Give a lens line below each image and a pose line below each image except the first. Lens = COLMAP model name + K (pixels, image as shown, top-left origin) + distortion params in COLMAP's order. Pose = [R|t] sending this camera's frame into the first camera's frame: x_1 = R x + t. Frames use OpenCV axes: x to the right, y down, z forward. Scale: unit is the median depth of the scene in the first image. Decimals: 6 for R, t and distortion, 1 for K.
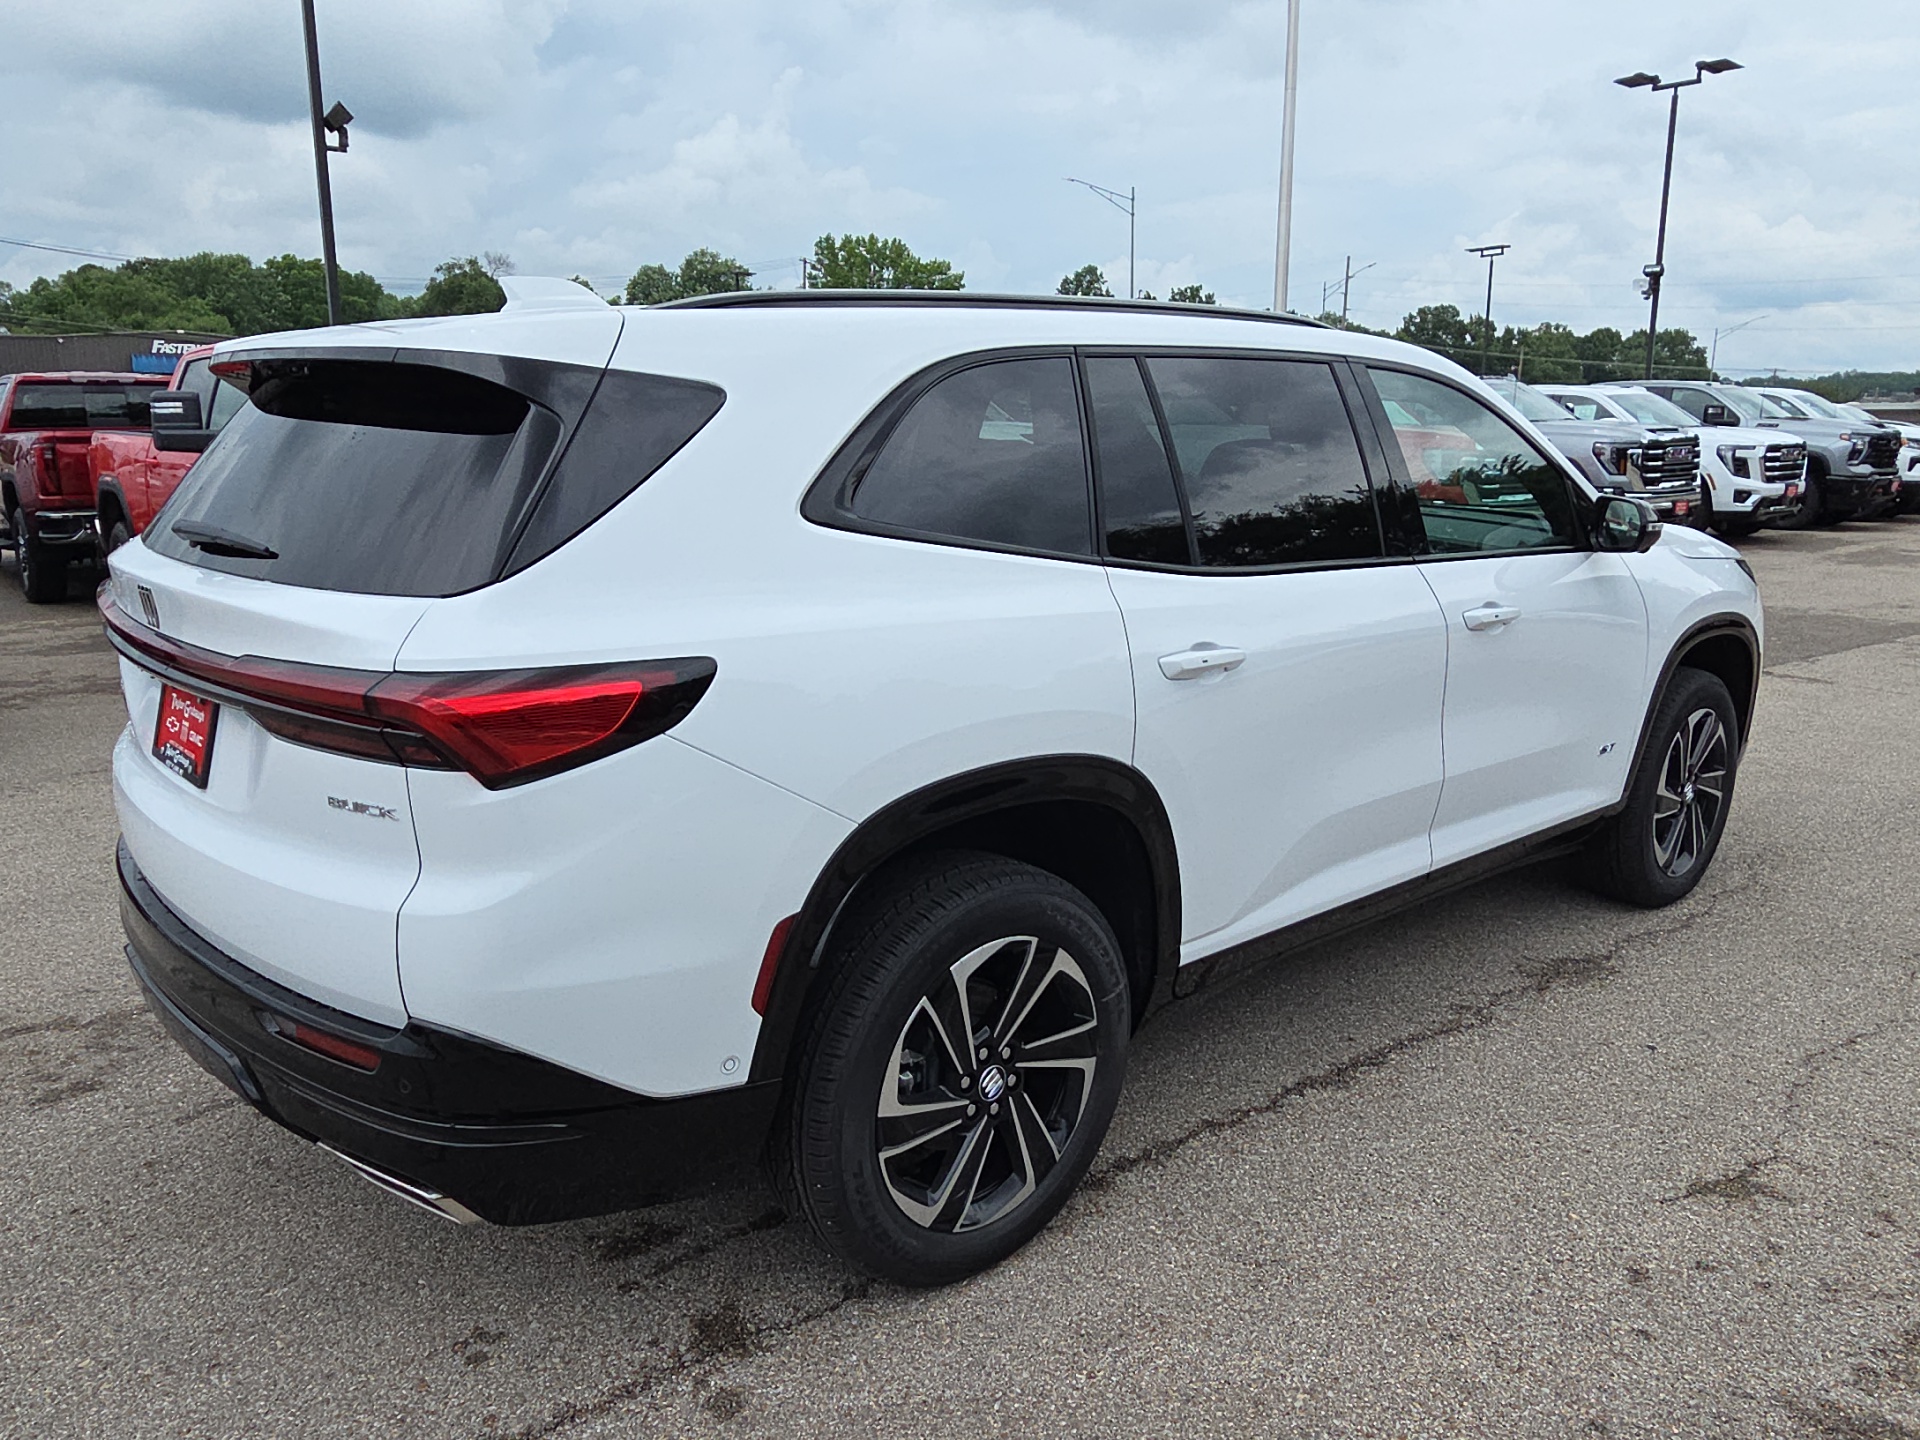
lens RADIAL K [[1446.0, 0, 941.9], [0, 1446.0, 730.7], [0, 0, 1]] dist [0.003252, 0.006898]
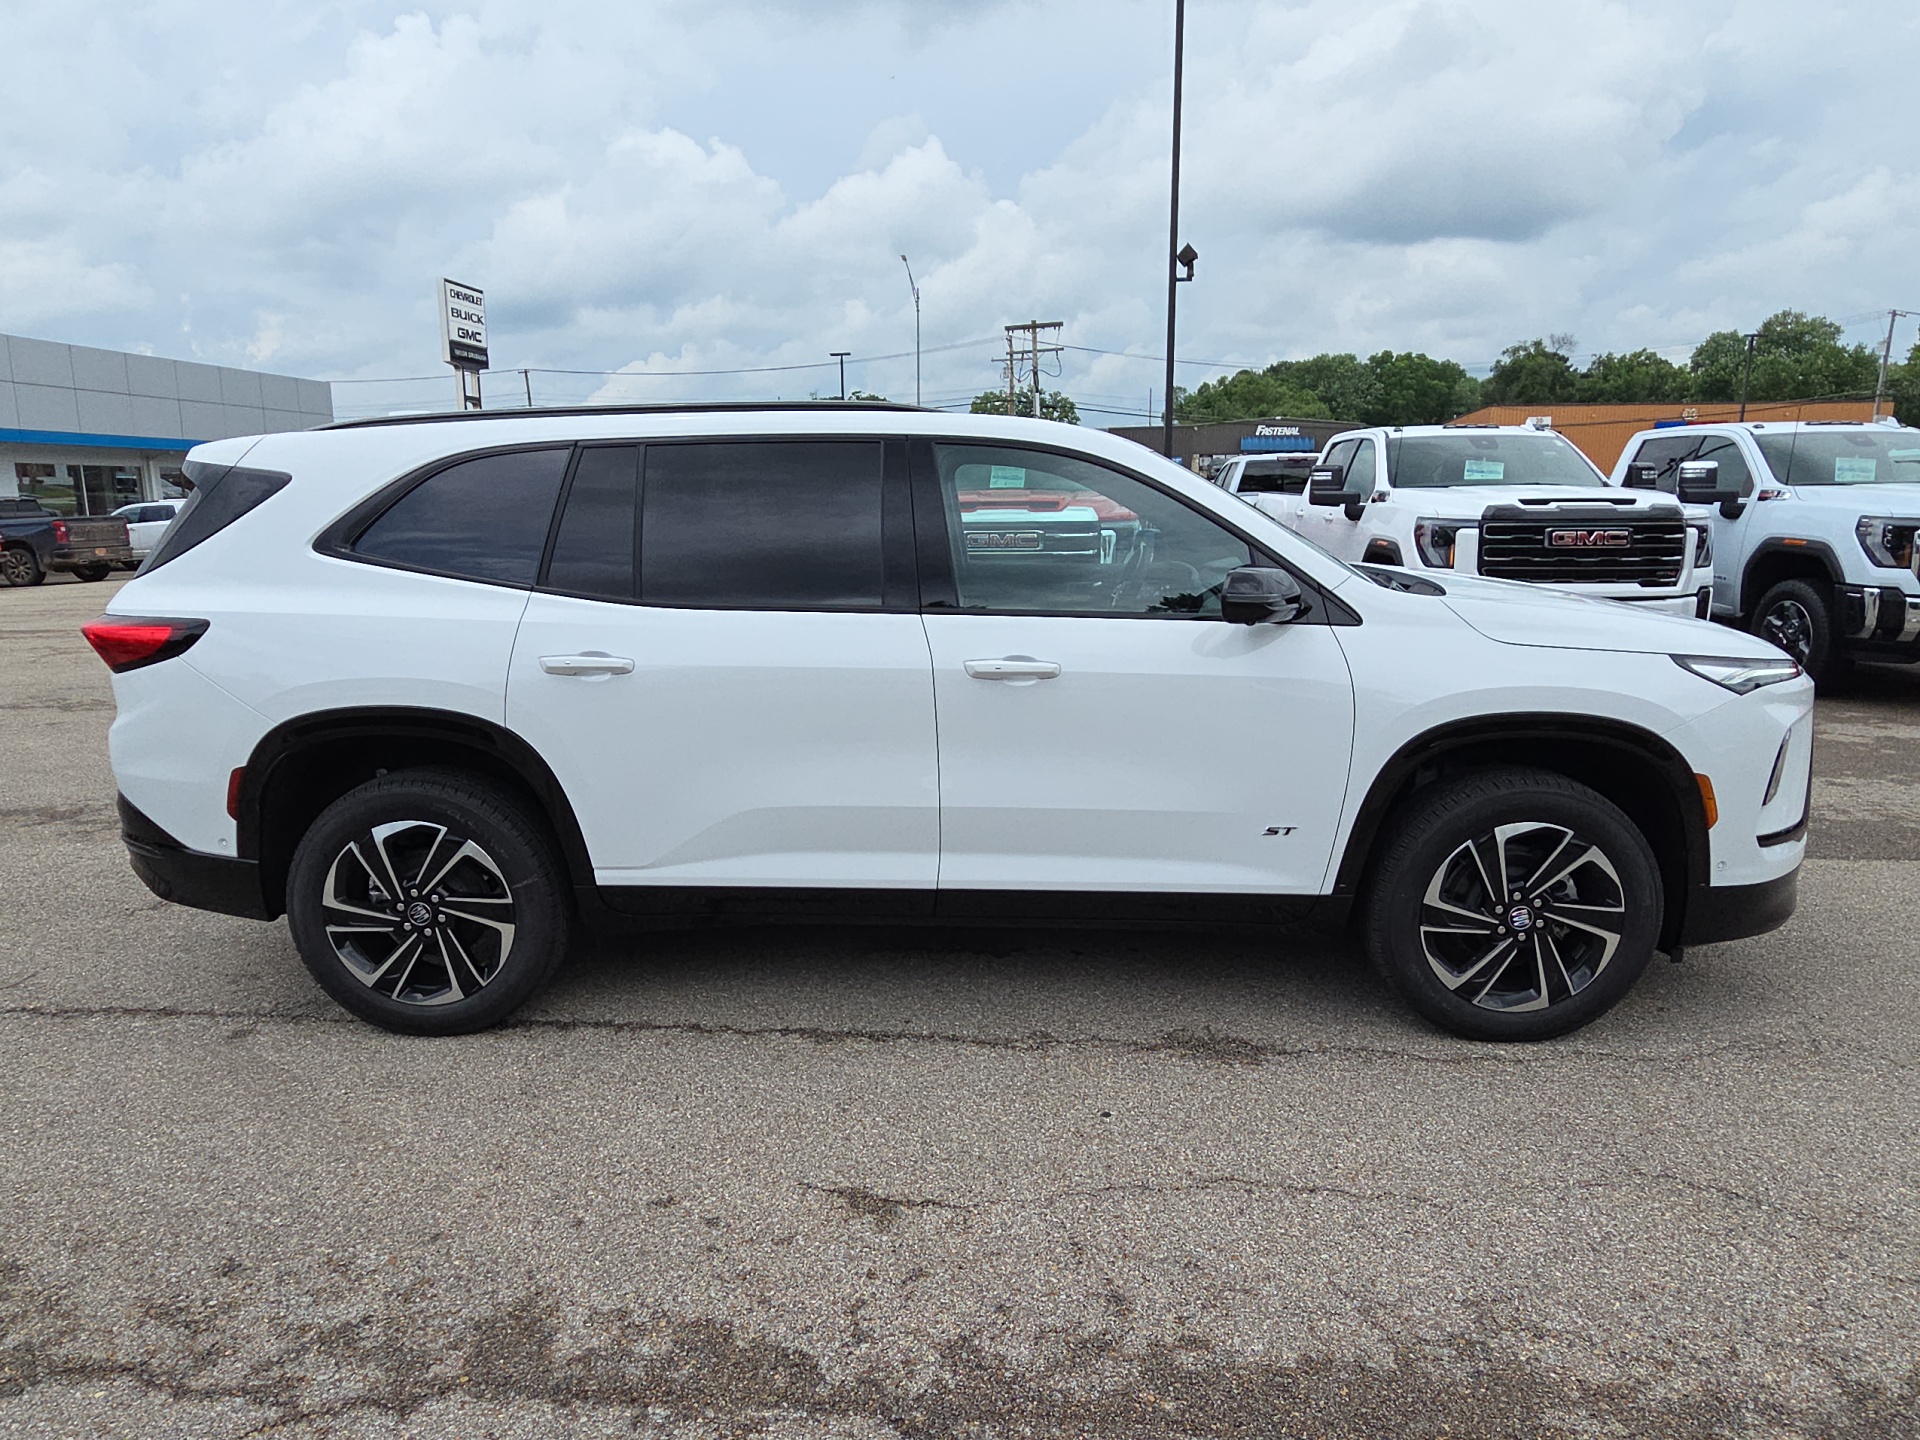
lens RADIAL K [[1222.4, 0, 929.9], [0, 1222.4, 727.6], [0, 0, 1]] dist [-0.001339, -0.001296]
pose [[0.720379, 0.128544, -0.681565, 0.795167], [-0.138823, 0.989513, 0.039894, -0.052510], [0.679546, 0.065878, 0.730669, 0.238859]]
